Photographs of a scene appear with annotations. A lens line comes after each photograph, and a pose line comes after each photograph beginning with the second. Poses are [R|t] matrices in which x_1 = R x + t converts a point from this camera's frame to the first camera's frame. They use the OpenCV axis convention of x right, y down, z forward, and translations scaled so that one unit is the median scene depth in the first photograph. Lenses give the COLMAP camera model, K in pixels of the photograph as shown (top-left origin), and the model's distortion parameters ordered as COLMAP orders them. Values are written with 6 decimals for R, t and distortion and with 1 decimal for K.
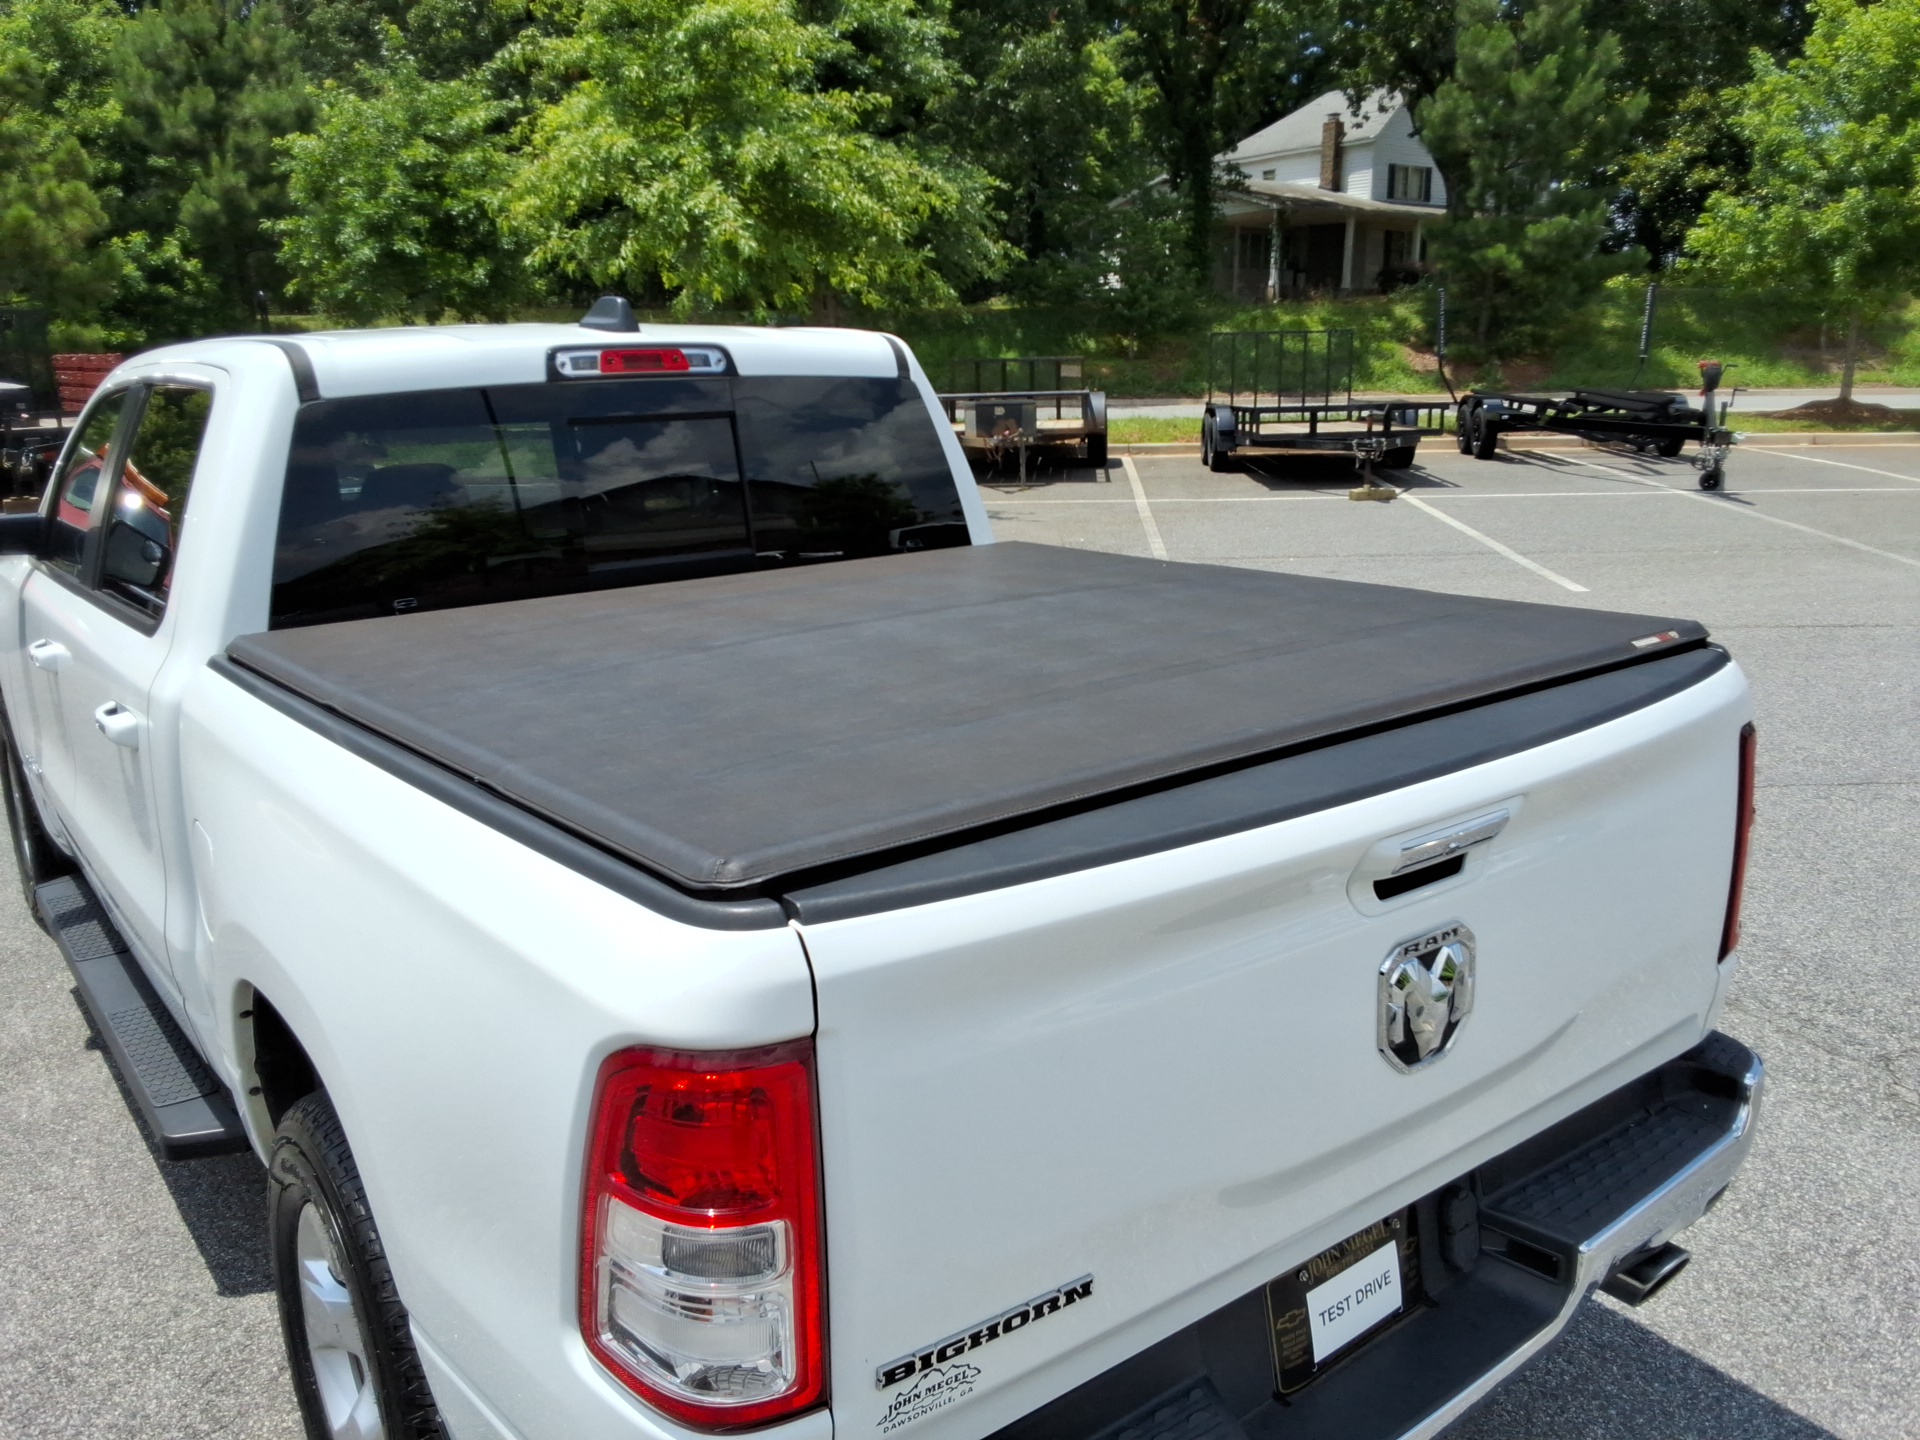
lens RADIAL K [[1541.3, 0, 980.6], [0, 1541.3, 705.6], [0, 0, 1]] dist [0.108895, -0.165905]
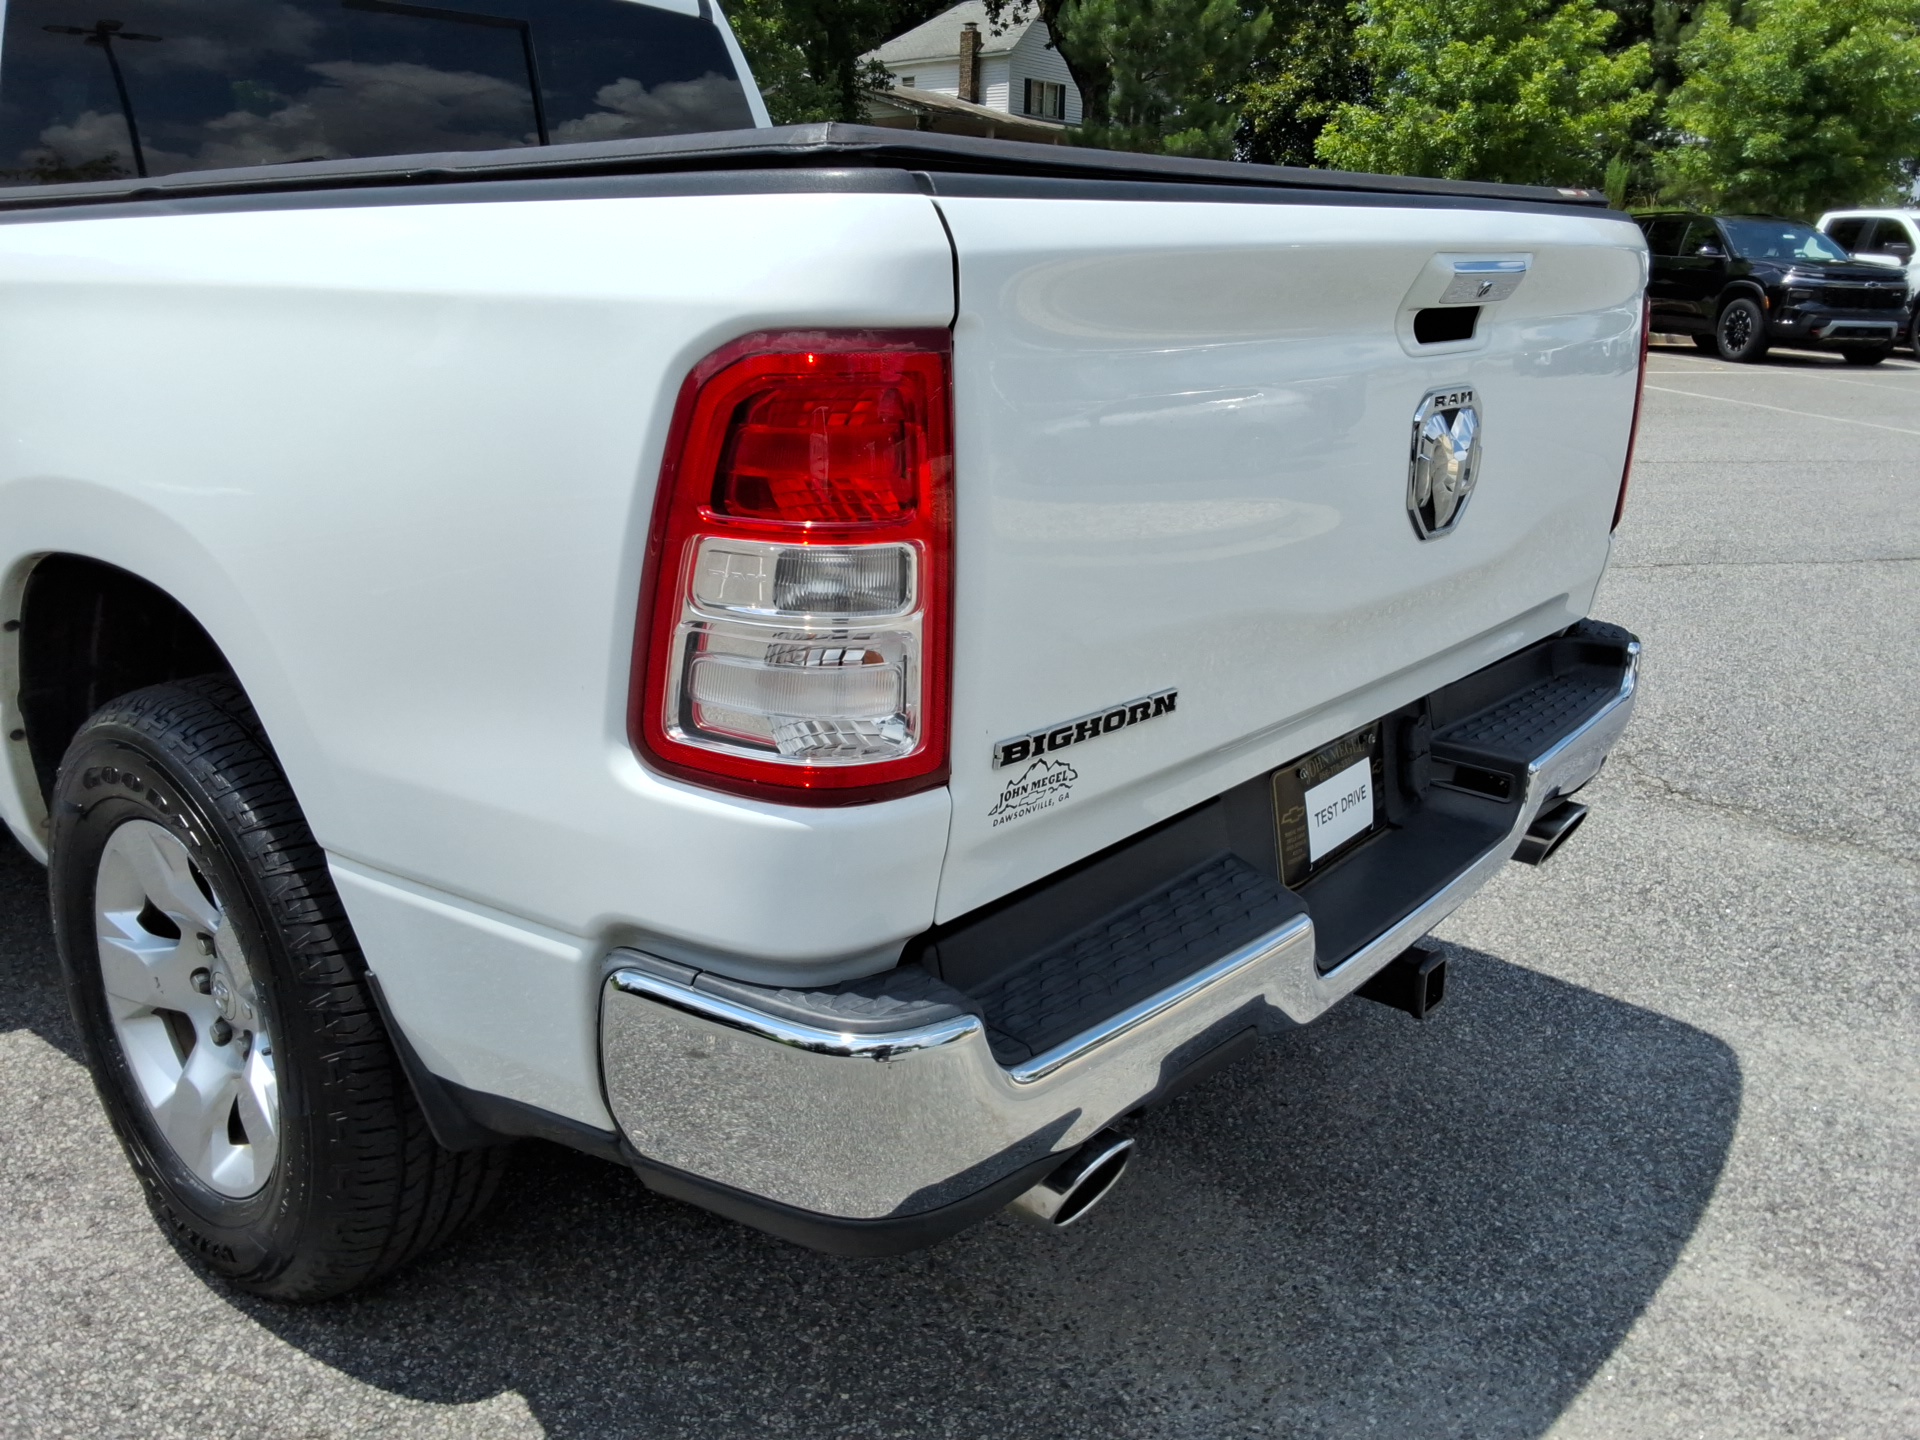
lens RADIAL K [[1542.3, 0, 968.5], [0, 1542.3, 710.3], [0, 0, 1]] dist [0.118780, -0.179653]
pose [[0.975521, -0.028509, 0.218052, -0.012490], [0.017587, 0.998499, 0.051867, 0.016234], [-0.219204, -0.046763, 0.974558, 0.006099]]
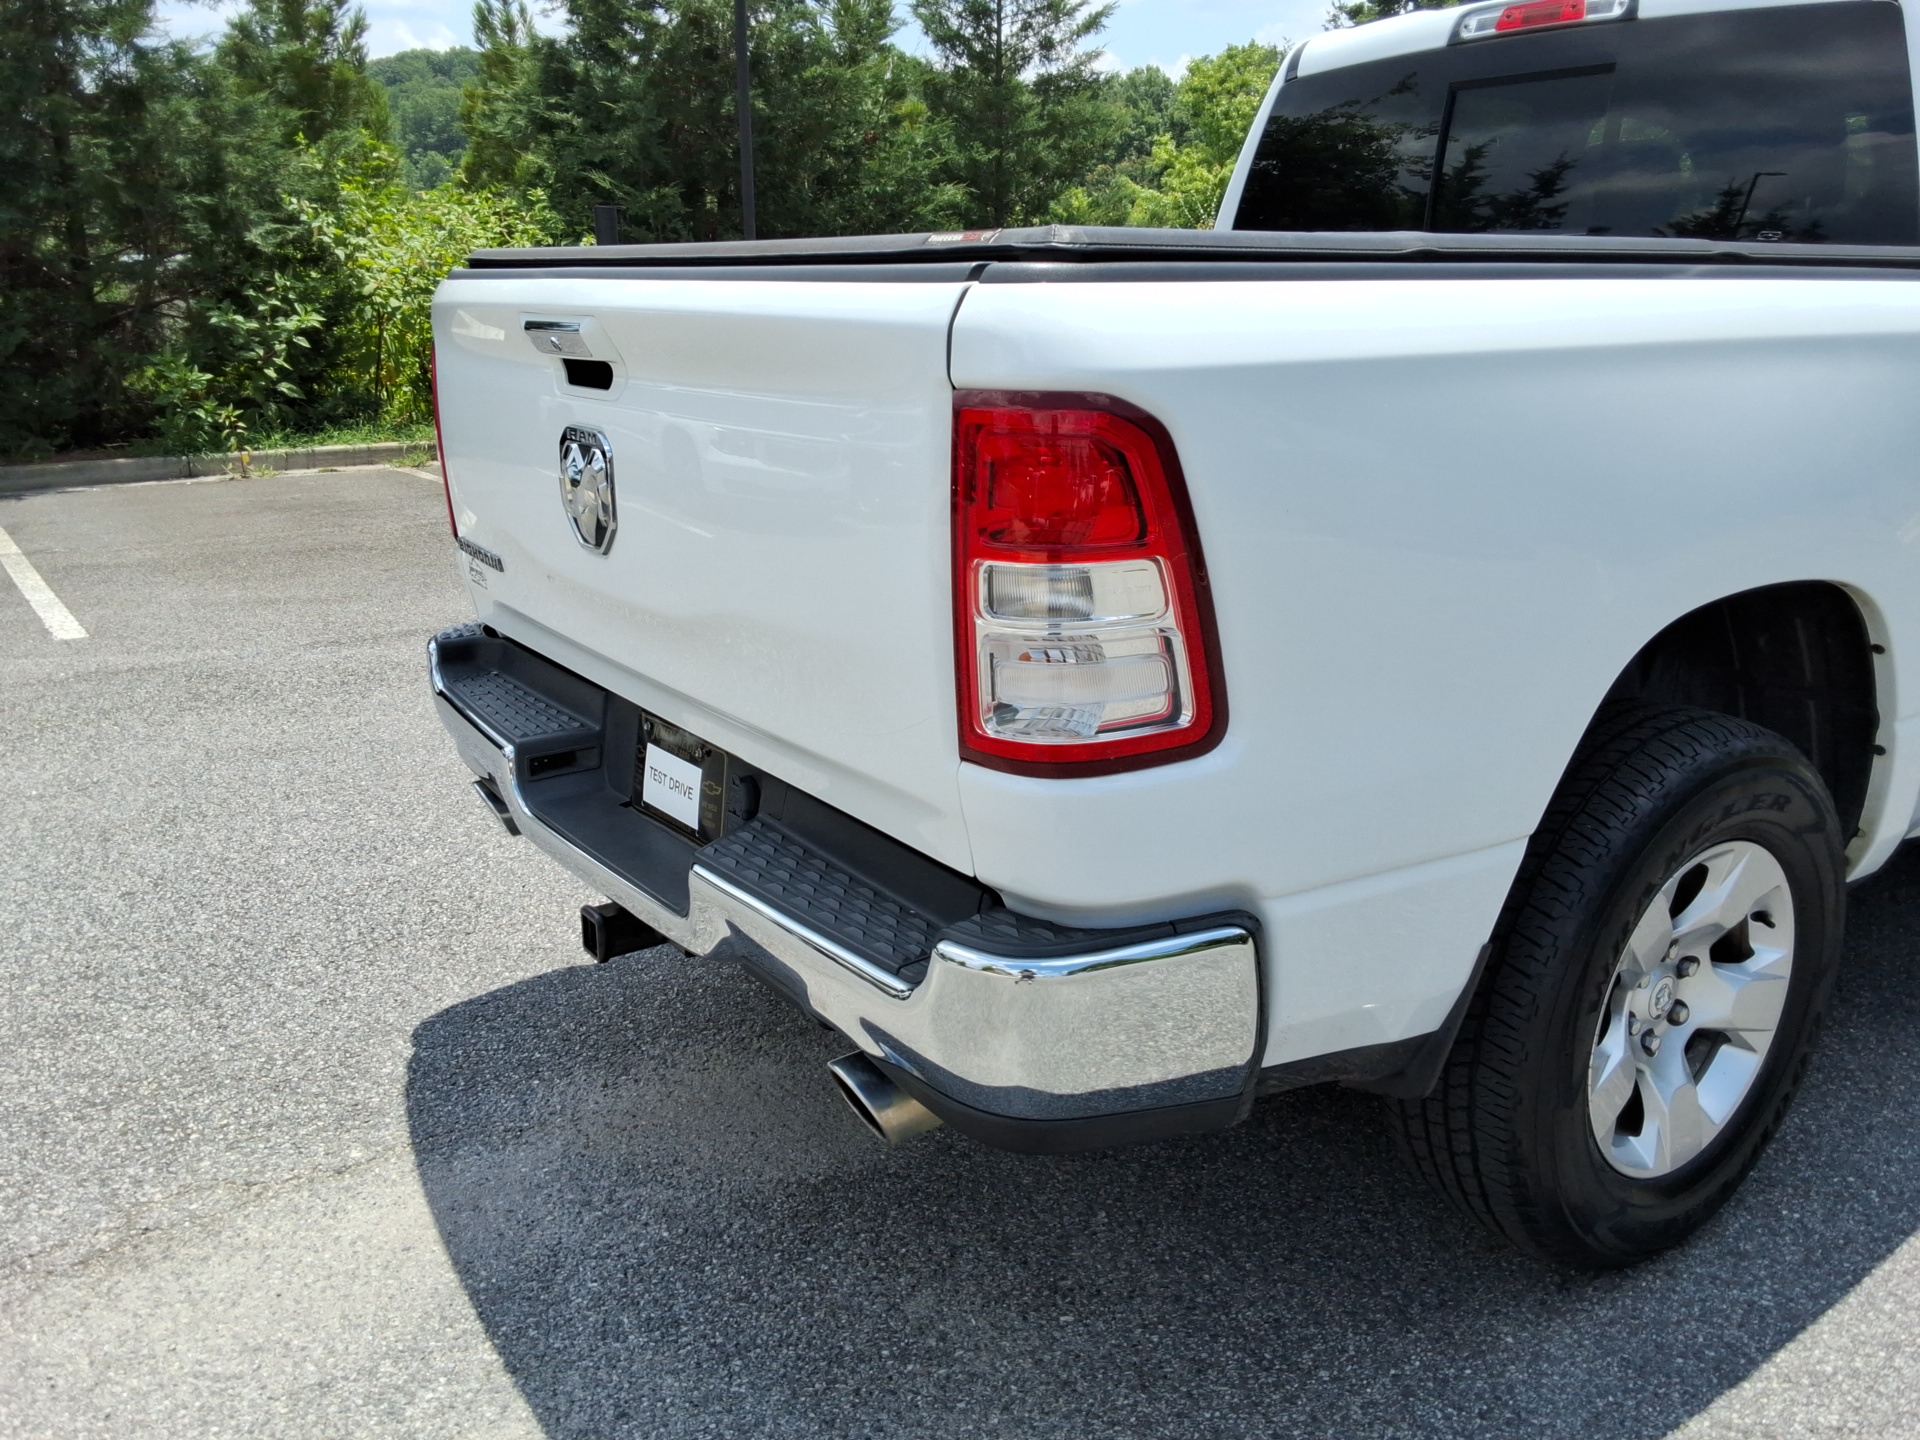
lens RADIAL K [[1530.8, 0, 969.2], [0, 1530.8, 715.8], [0, 0, 1]] dist [0.131357, -0.216576]
pose [[-0.040602, 0.299193, -0.953328, 0.080144], [-0.221639, 0.927648, 0.300573, -0.003563], [0.974283, 0.223499, 0.028648, 0.072442]]
